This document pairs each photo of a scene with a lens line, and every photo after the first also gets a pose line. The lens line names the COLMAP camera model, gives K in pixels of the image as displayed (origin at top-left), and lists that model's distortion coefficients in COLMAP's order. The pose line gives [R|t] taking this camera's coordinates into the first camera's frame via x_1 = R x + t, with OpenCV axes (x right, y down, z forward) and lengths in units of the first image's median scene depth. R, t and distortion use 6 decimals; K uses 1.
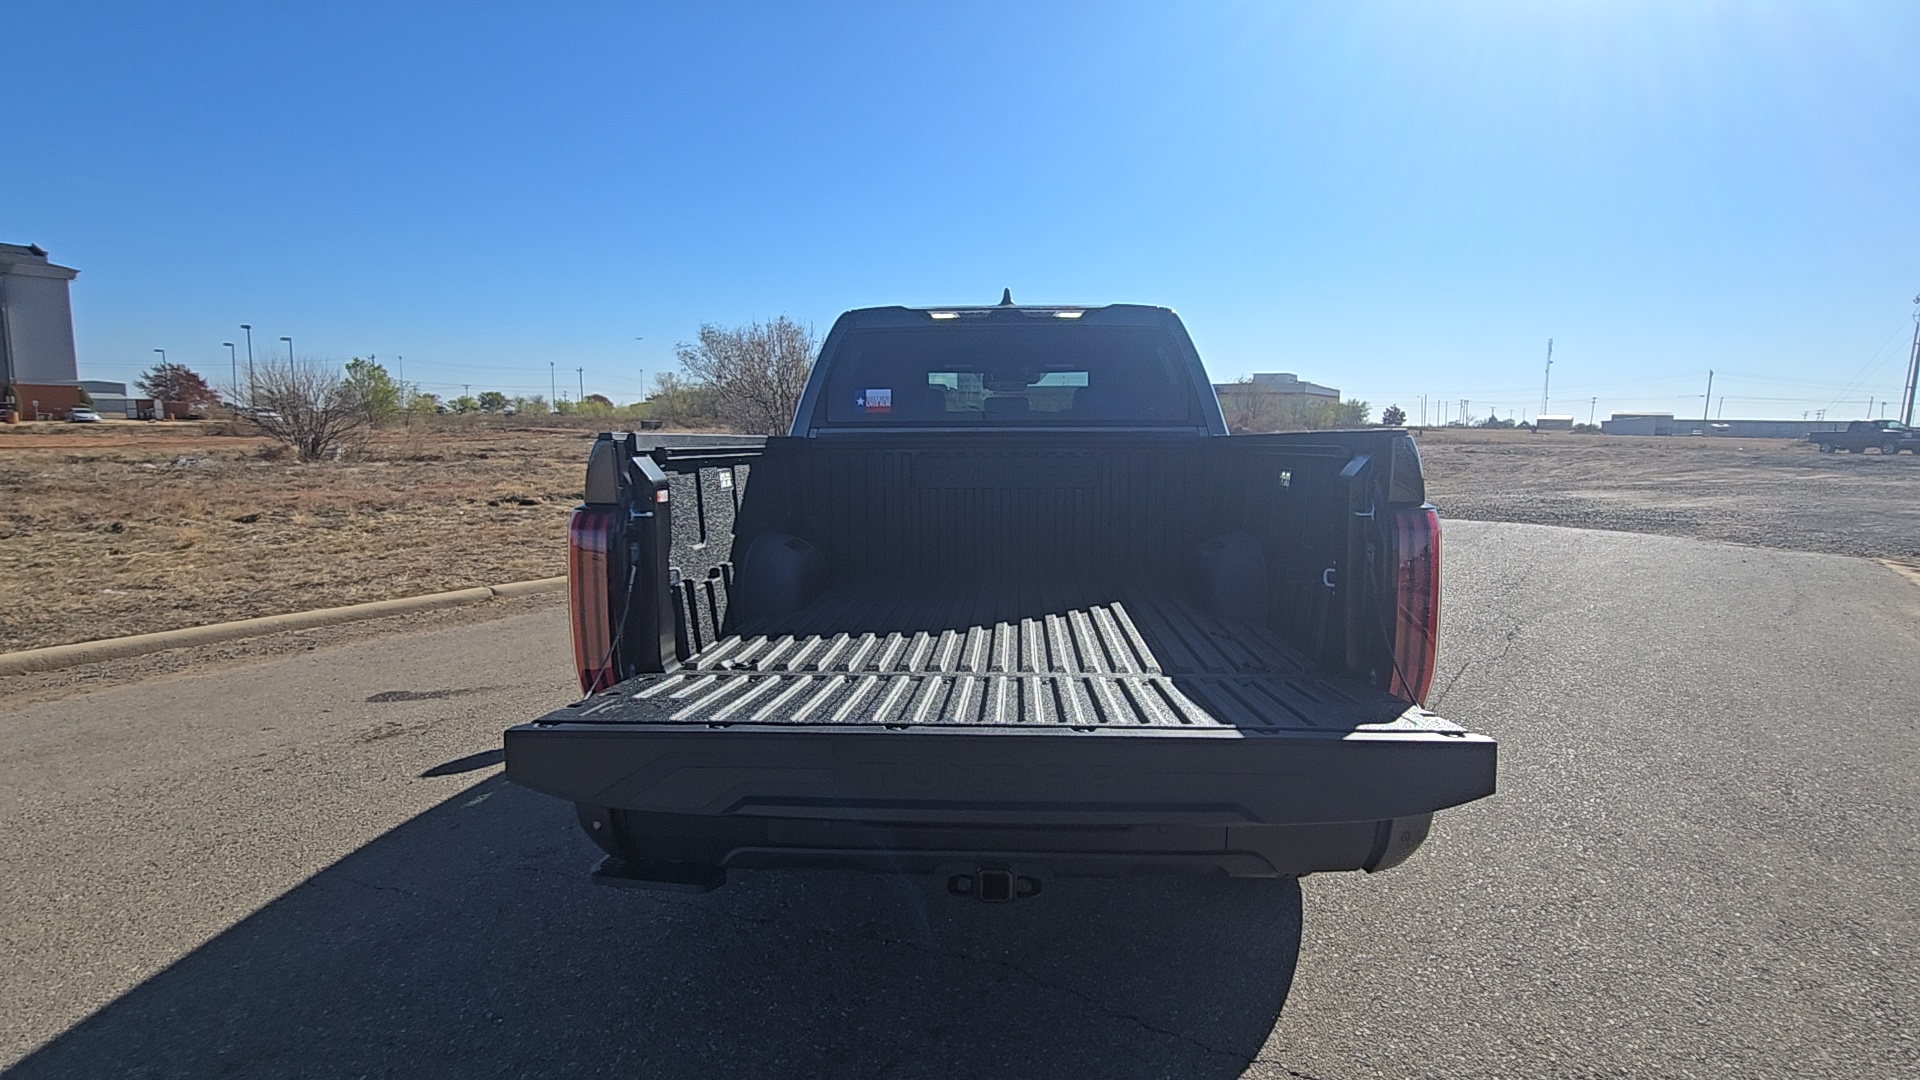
lens RADIAL K [[974.3, 0, 938.4], [0, 974.3, 568.6], [0, 0, 1]] dist [0.000614, 0.000646]
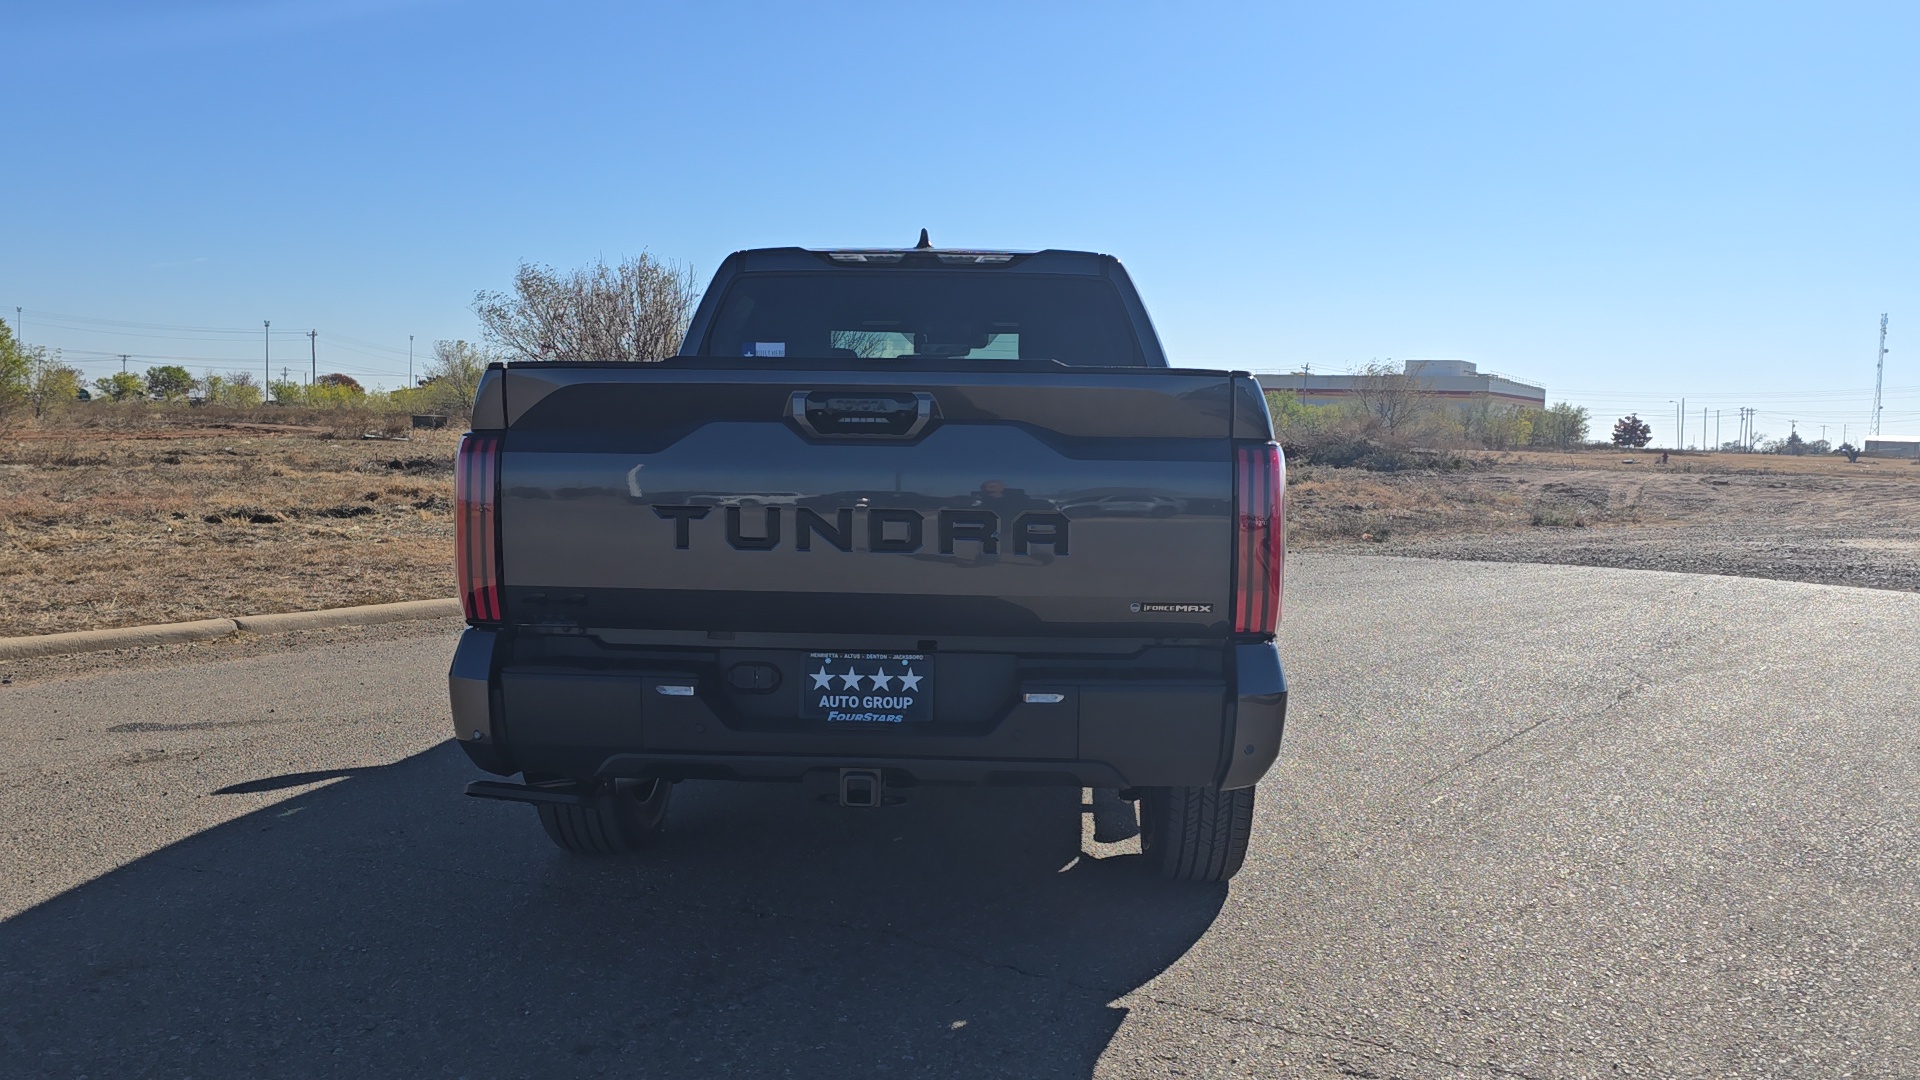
lens RADIAL K [[1607.1, 0, 968.3], [0, 1607.1, 528.7], [0, 0, 1]] dist [-0.008258, 0.005844]
pose [[0.998889, 0.011483, 0.045698, 0.015766], [-0.007425, 0.996092, -0.088008, 0.032960], [-0.046530, 0.087571, 0.995071, -0.128305]]
